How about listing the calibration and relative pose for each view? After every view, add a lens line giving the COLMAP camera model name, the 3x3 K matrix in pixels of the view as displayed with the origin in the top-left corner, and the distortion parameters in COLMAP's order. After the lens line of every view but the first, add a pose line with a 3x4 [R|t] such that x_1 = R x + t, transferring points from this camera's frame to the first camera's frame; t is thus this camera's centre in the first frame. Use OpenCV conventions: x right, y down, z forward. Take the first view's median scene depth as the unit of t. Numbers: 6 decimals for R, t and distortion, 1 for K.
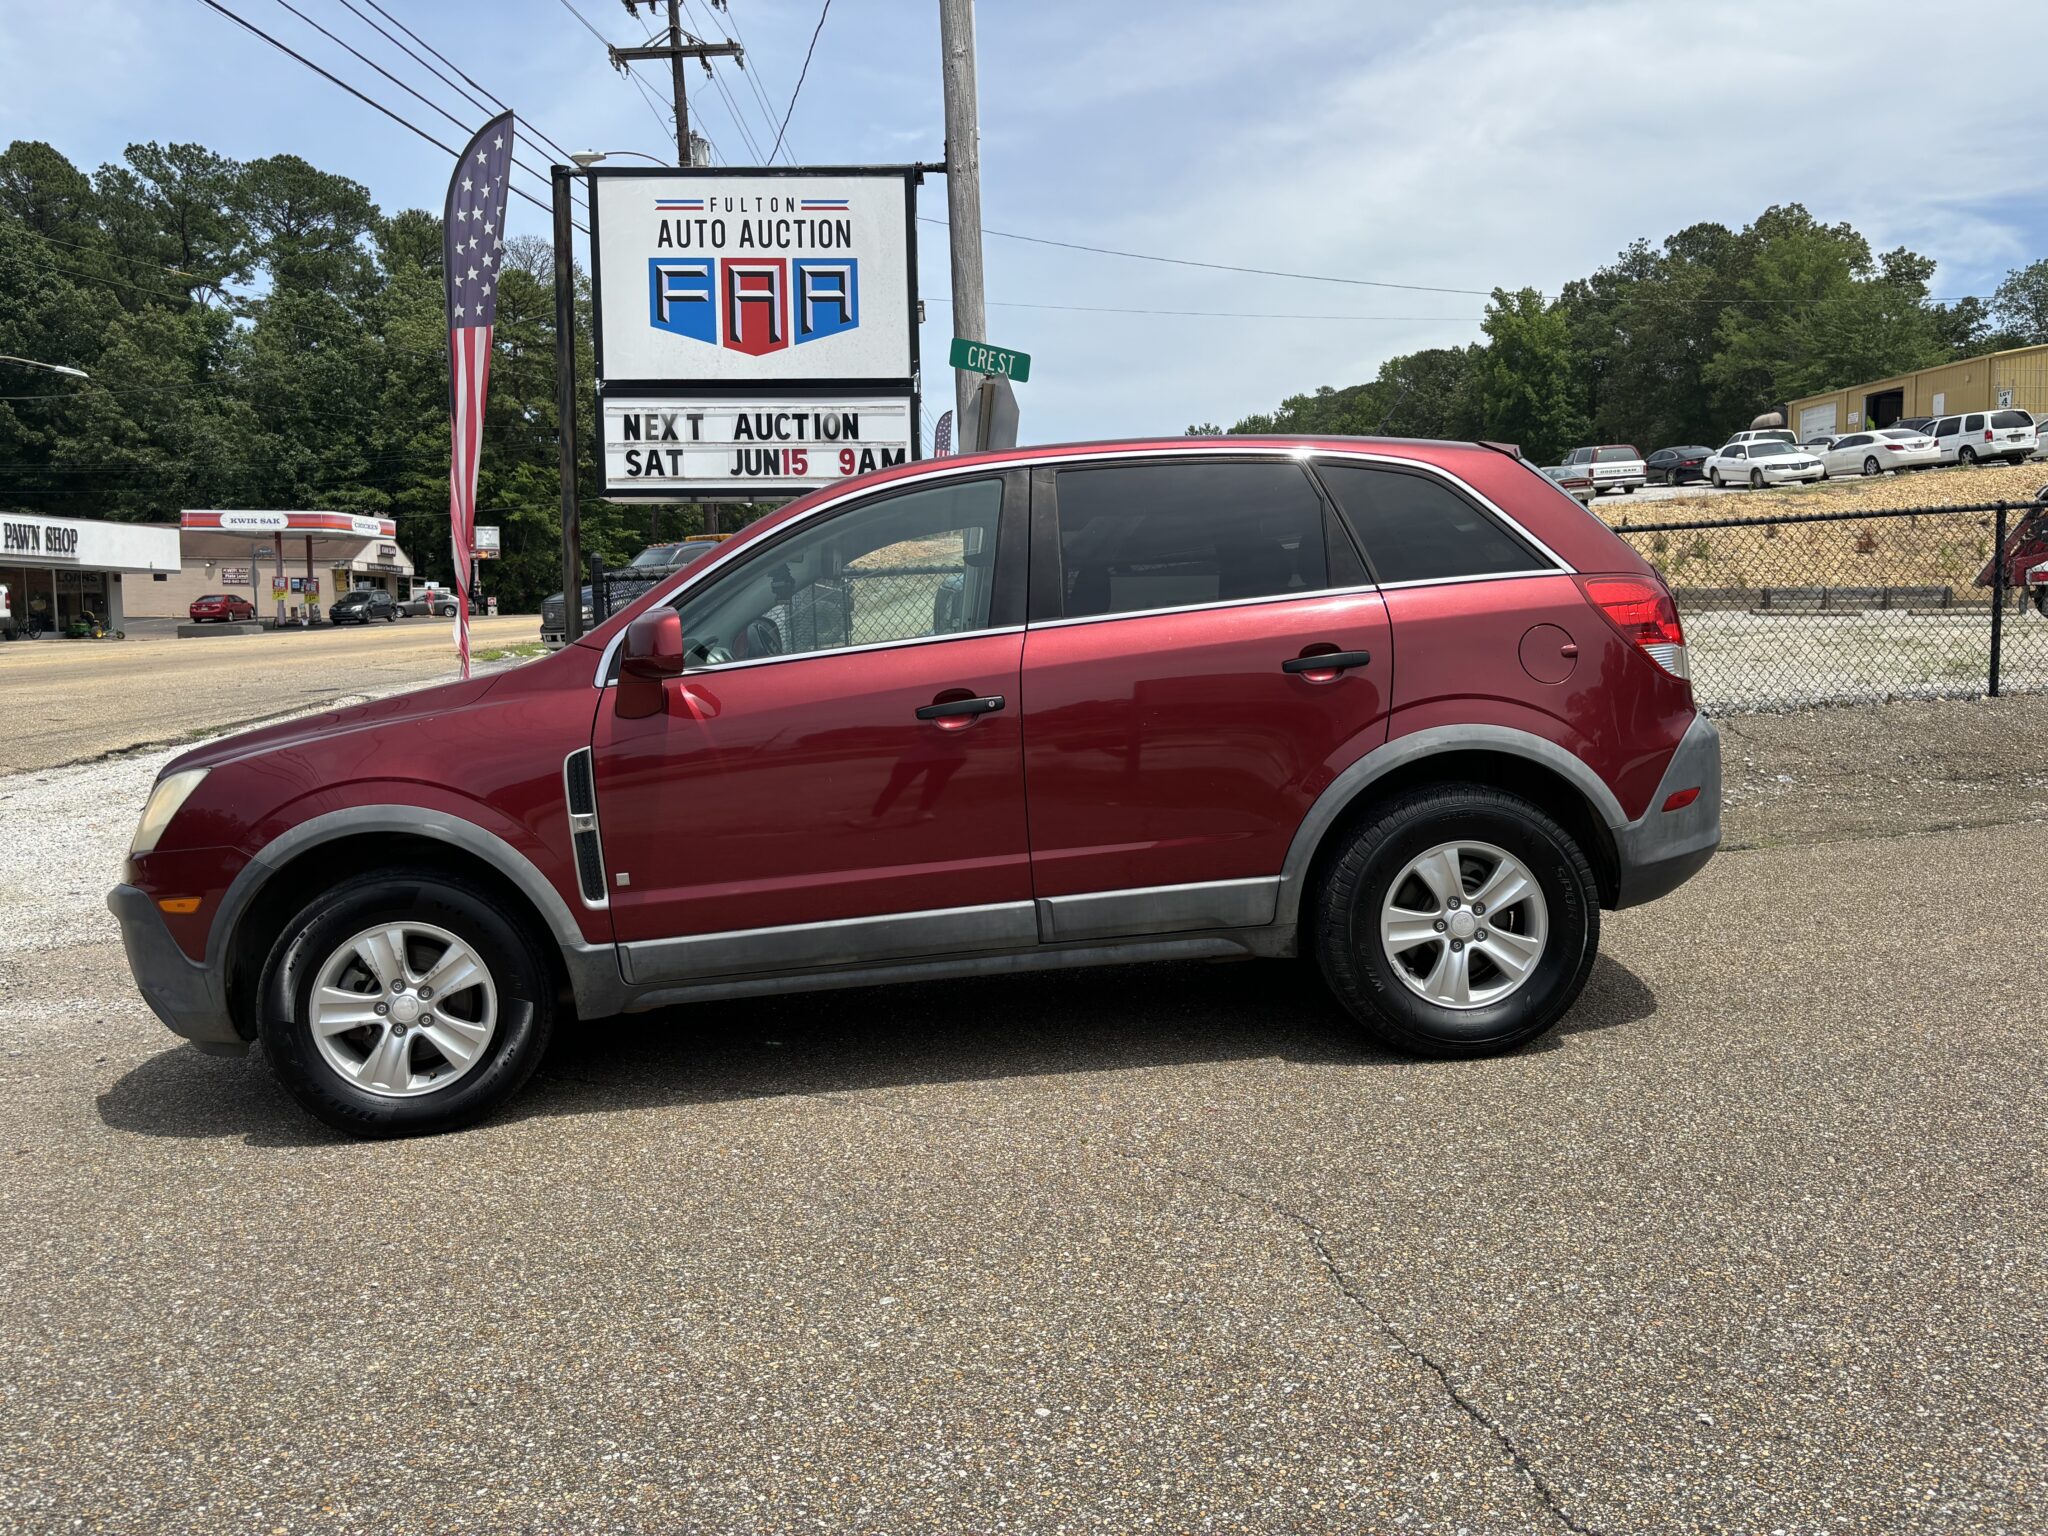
lens RADIAL K [[1585.3, 0, 1024.0], [0, 1585.3, 768.0], [0, 0, 1]] dist [0.011499, 0.003161]
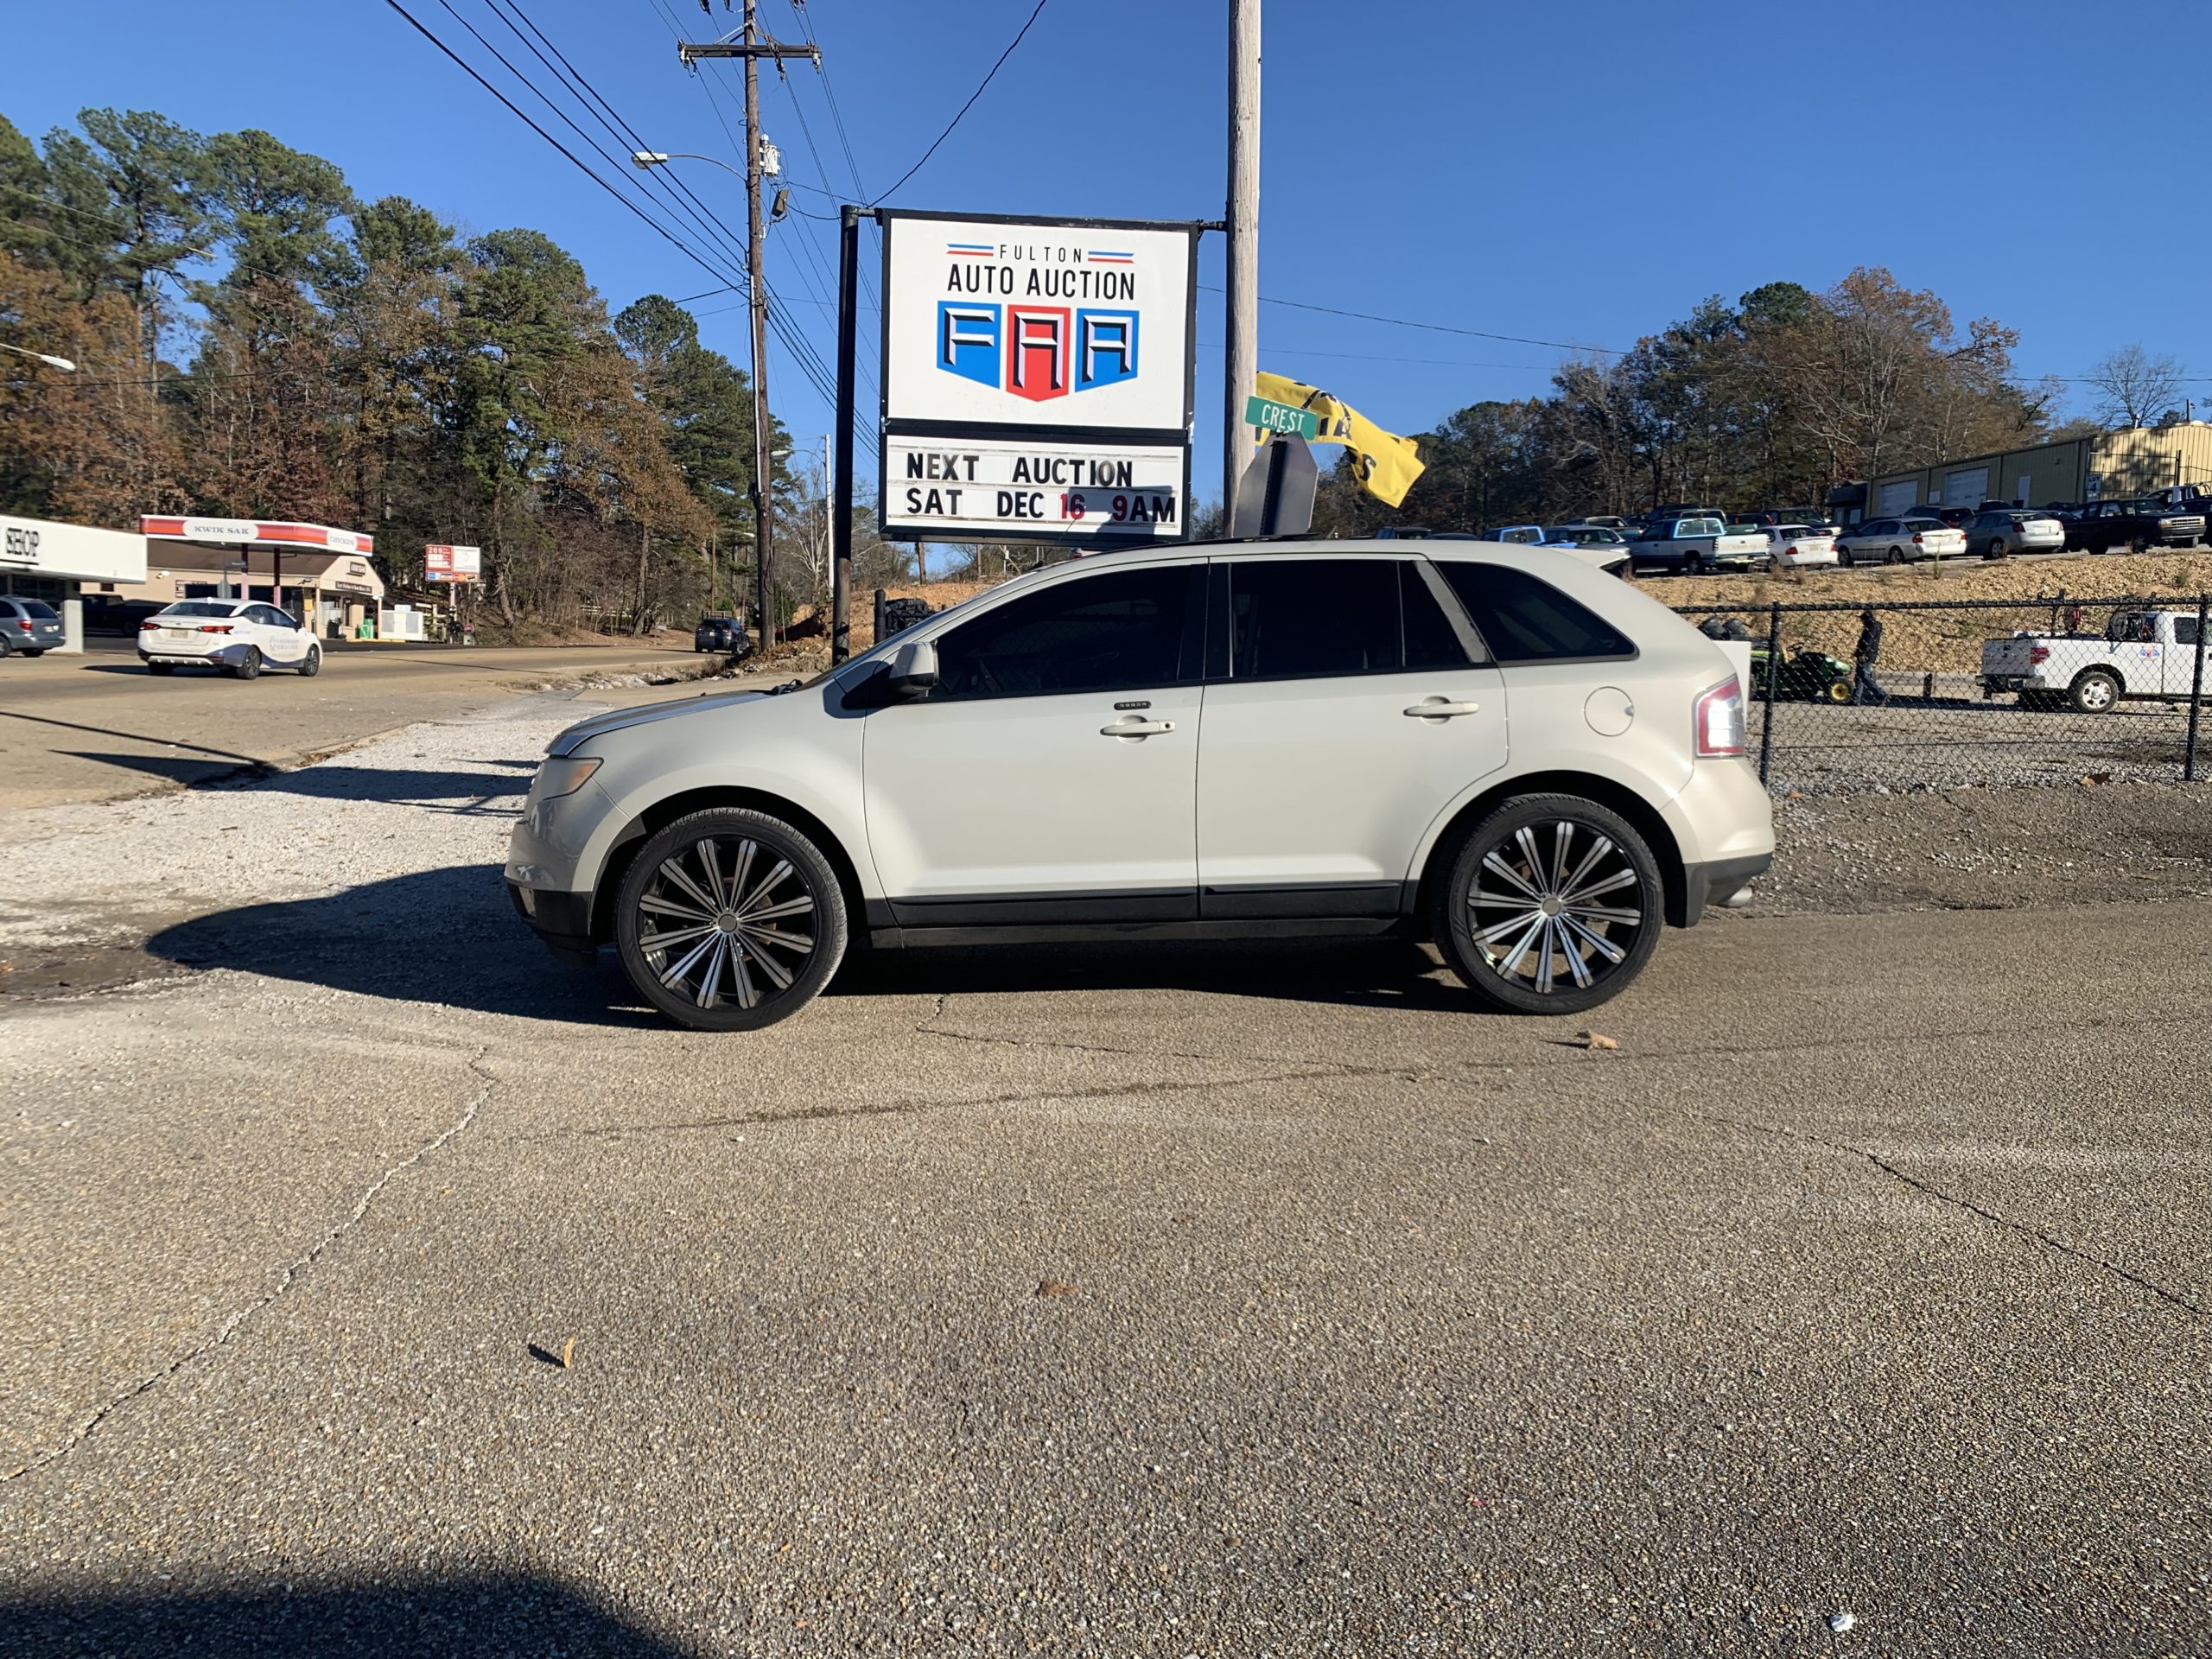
lens RADIAL K [[1722.5, 0, 1099.0], [0, 1722.5, 830.5], [0, 0, 1]] dist [0.025128, -0.008038]
pose [[0.998425, 0.036646, 0.042482, -0.165552], [-0.036513, 0.999326, -0.003914, 0.019992], [-0.042597, 0.002356, 0.999090, -0.113222]]
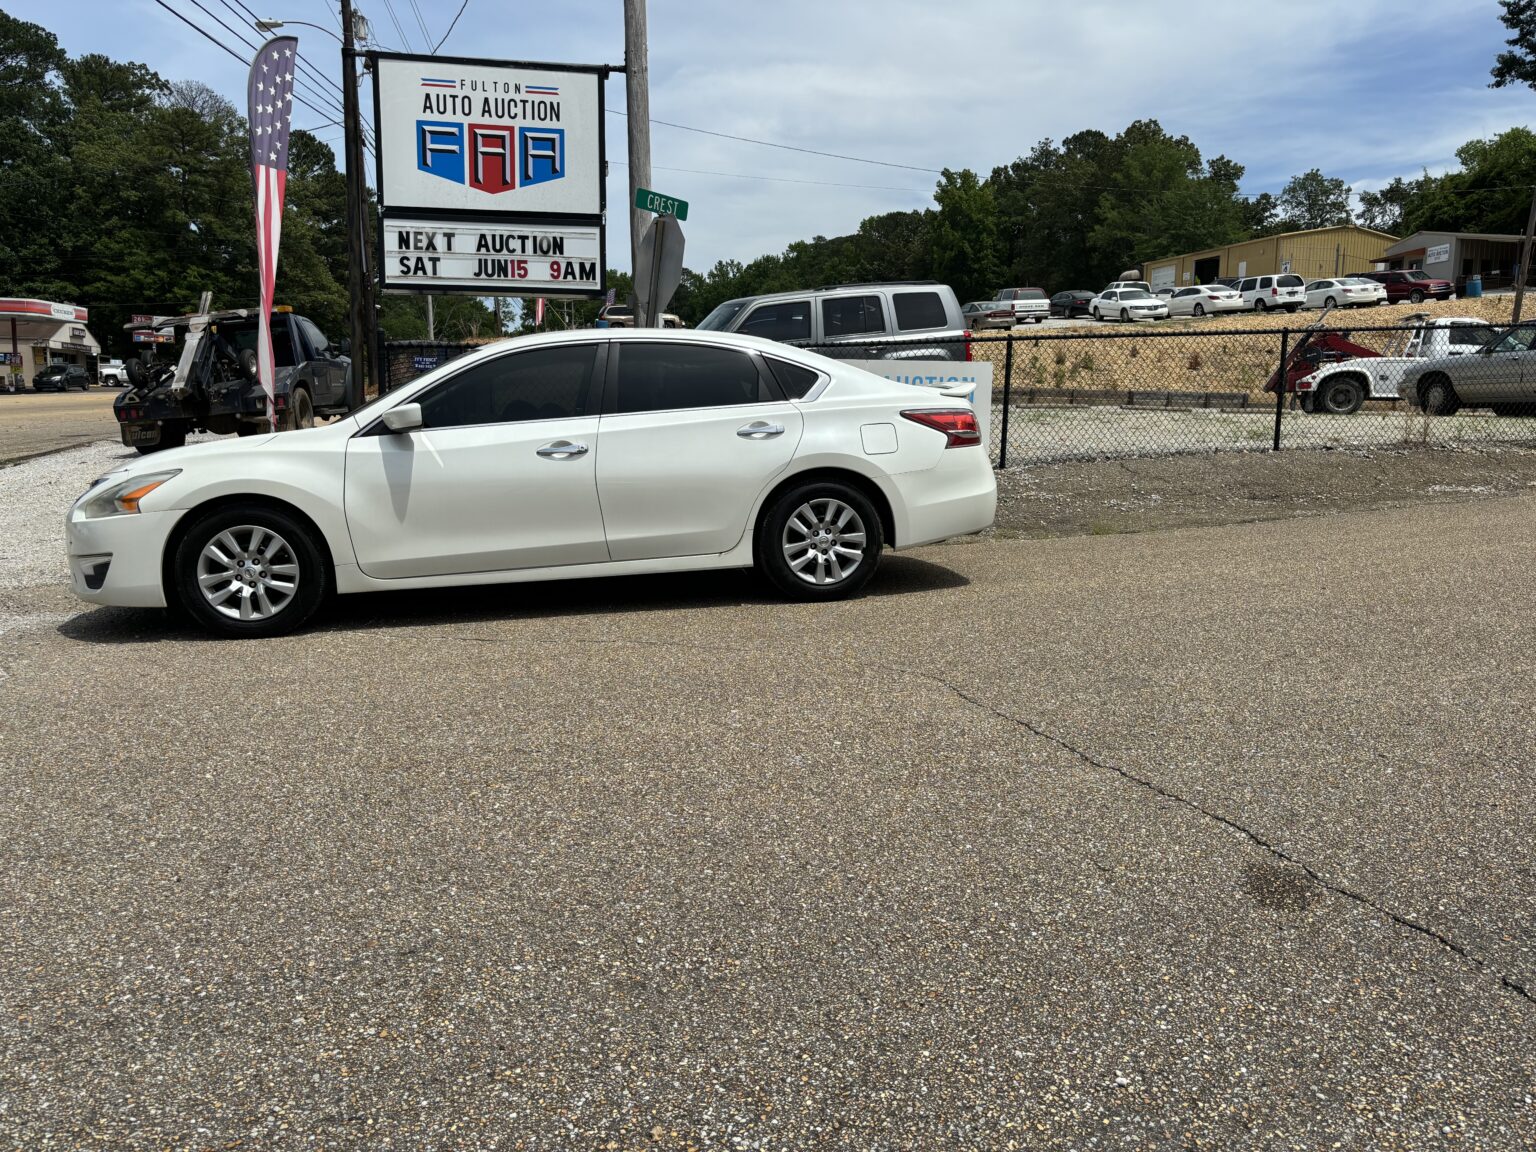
lens RADIAL K [[1189.0, 0, 768.0], [0, 1189.0, 576.0], [0, 0, 1]] dist [0.011499, 0.003161]
pose [[0.988880, 0.004891, 0.148636, -0.080284], [-0.011967, 0.998835, 0.046751, 0.033447], [-0.148234, -0.048010, 0.987786, -0.122286]]
